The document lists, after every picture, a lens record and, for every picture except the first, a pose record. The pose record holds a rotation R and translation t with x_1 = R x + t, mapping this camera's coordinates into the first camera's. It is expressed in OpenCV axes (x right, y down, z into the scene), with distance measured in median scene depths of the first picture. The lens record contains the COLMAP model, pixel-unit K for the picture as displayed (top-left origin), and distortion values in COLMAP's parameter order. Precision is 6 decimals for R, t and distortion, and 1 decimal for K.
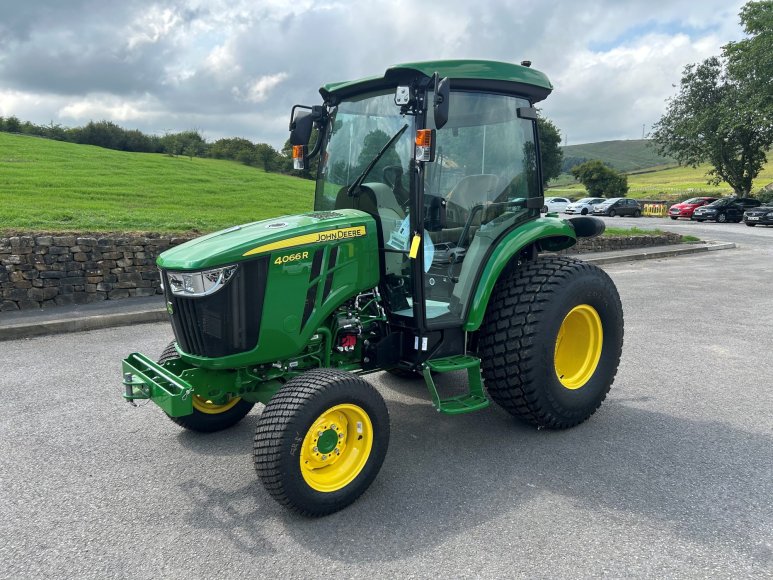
lens RADIAL K [[597.9, 0, 386.0], [0, 597.9, 290.3], [0, 0, 1]] dist [0.039728, -0.026718]
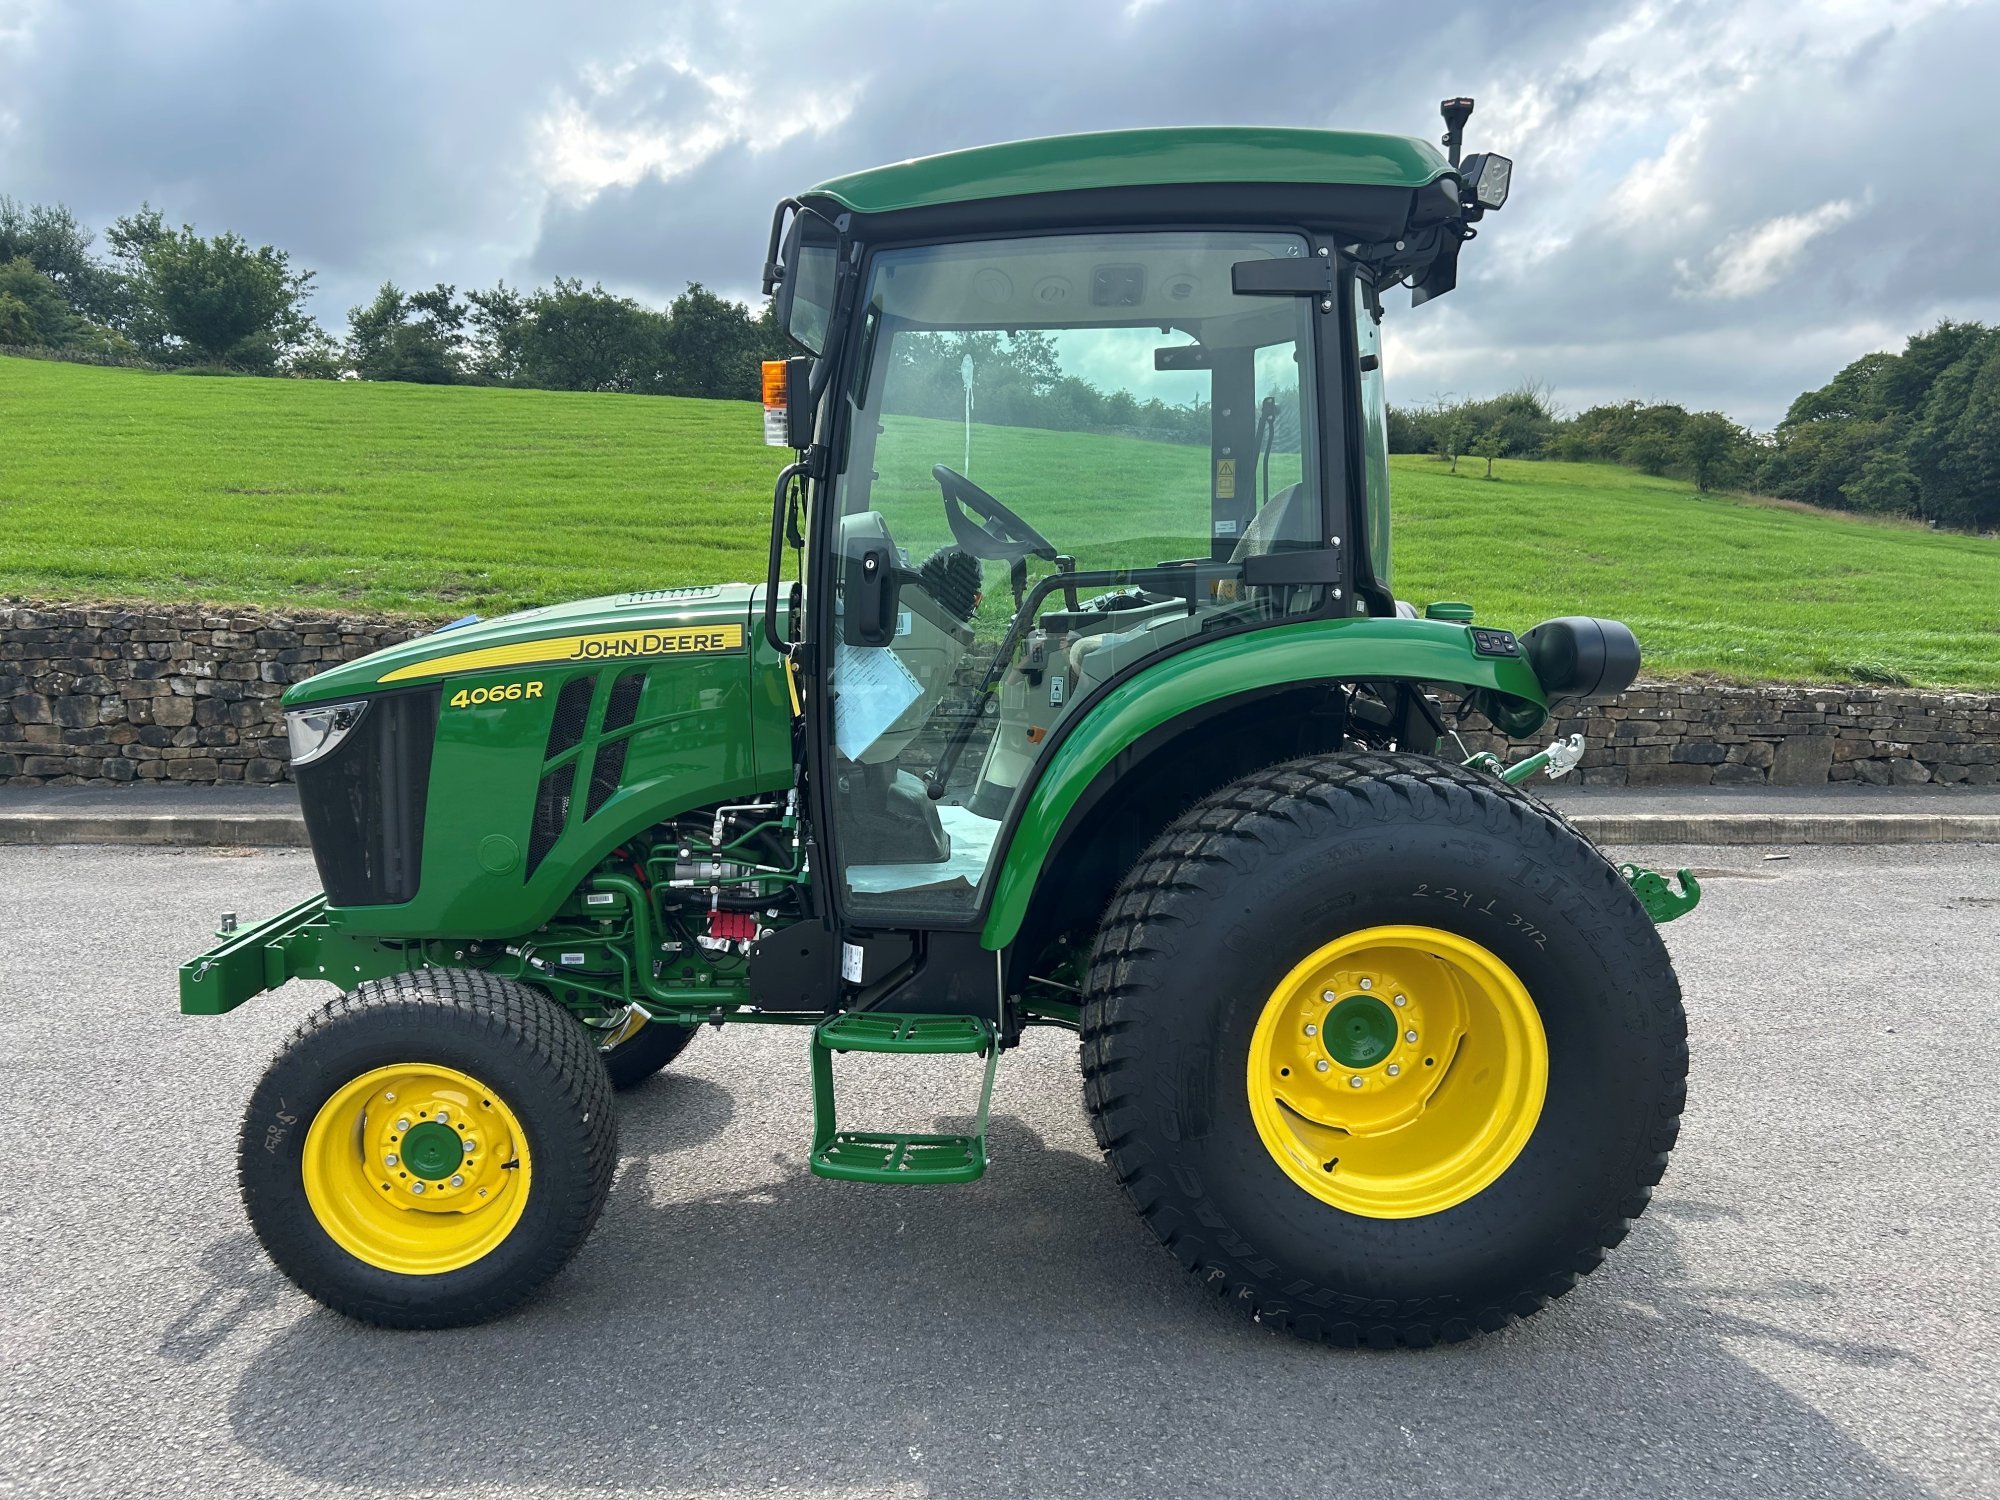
lens RADIAL K [[1546.8, 0, 993.0], [0, 1546.8, 744.3], [0, 0, 1]] dist [0.039728, -0.026718]
pose [[0.780562, 0.073444, -0.620749, 0.307159], [-0.096911, 0.995285, -0.004104, -0.019149], [0.617520, 0.063360, 0.783999, 0.147035]]
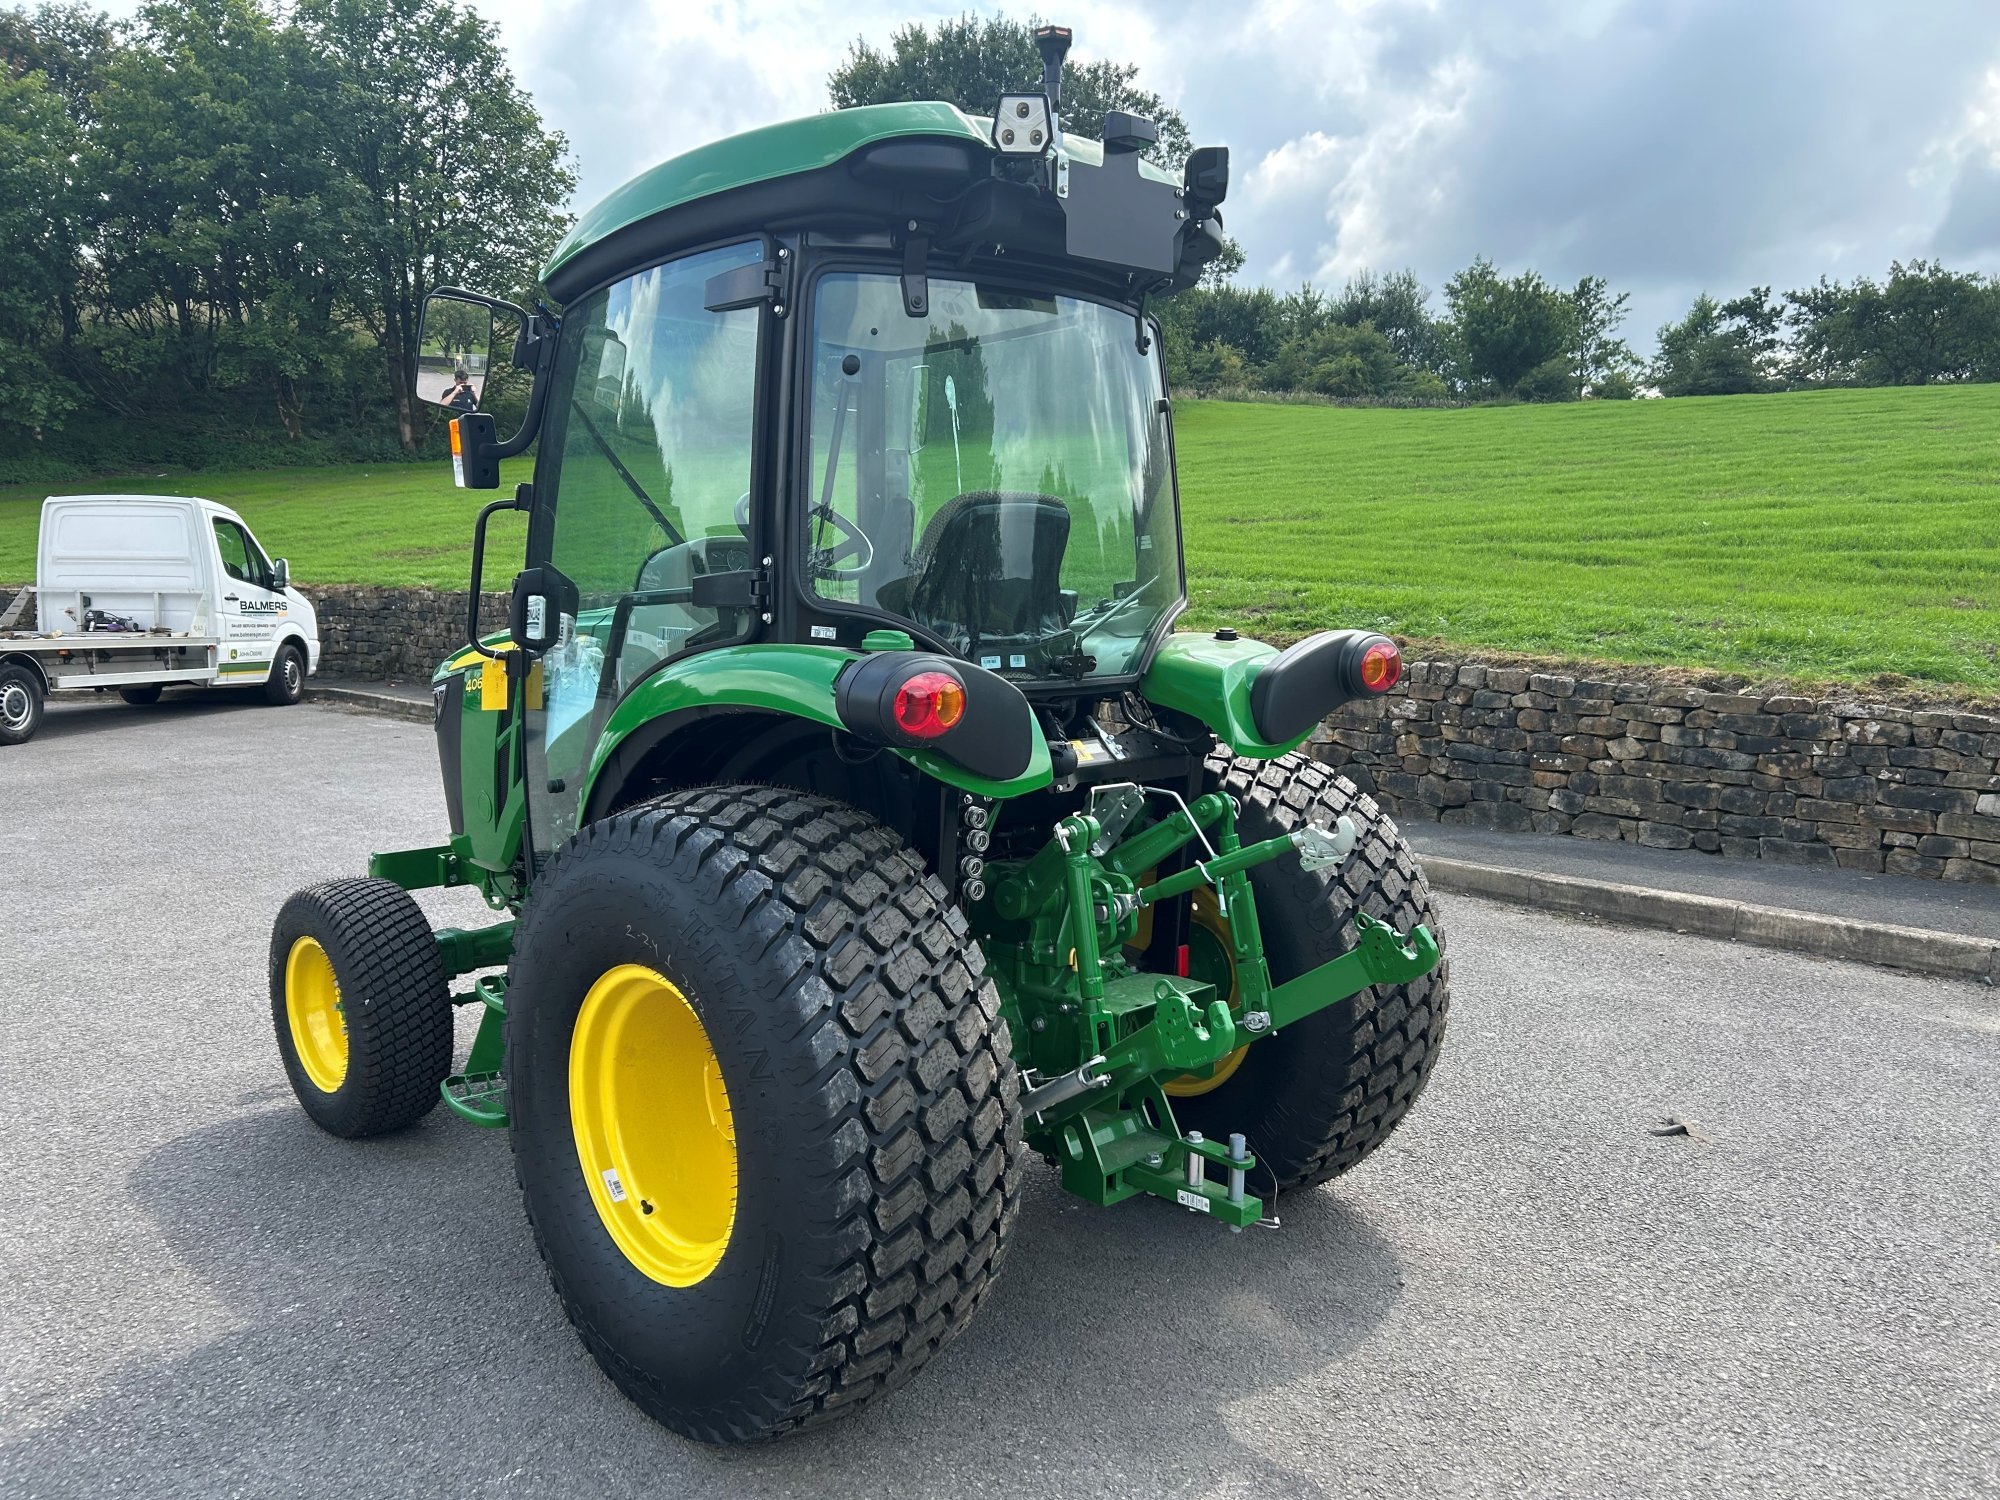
lens RADIAL K [[1546.8, 0, 1020.7], [0, 1546.8, 759.5], [0, 0, 1]] dist [0.039728, -0.026718]
pose [[0.065171, 0.114143, -0.991324, 0.496855], [-0.151946, 0.982987, 0.103194, -0.080432], [0.986238, 0.143902, 0.081406, 0.539463]]
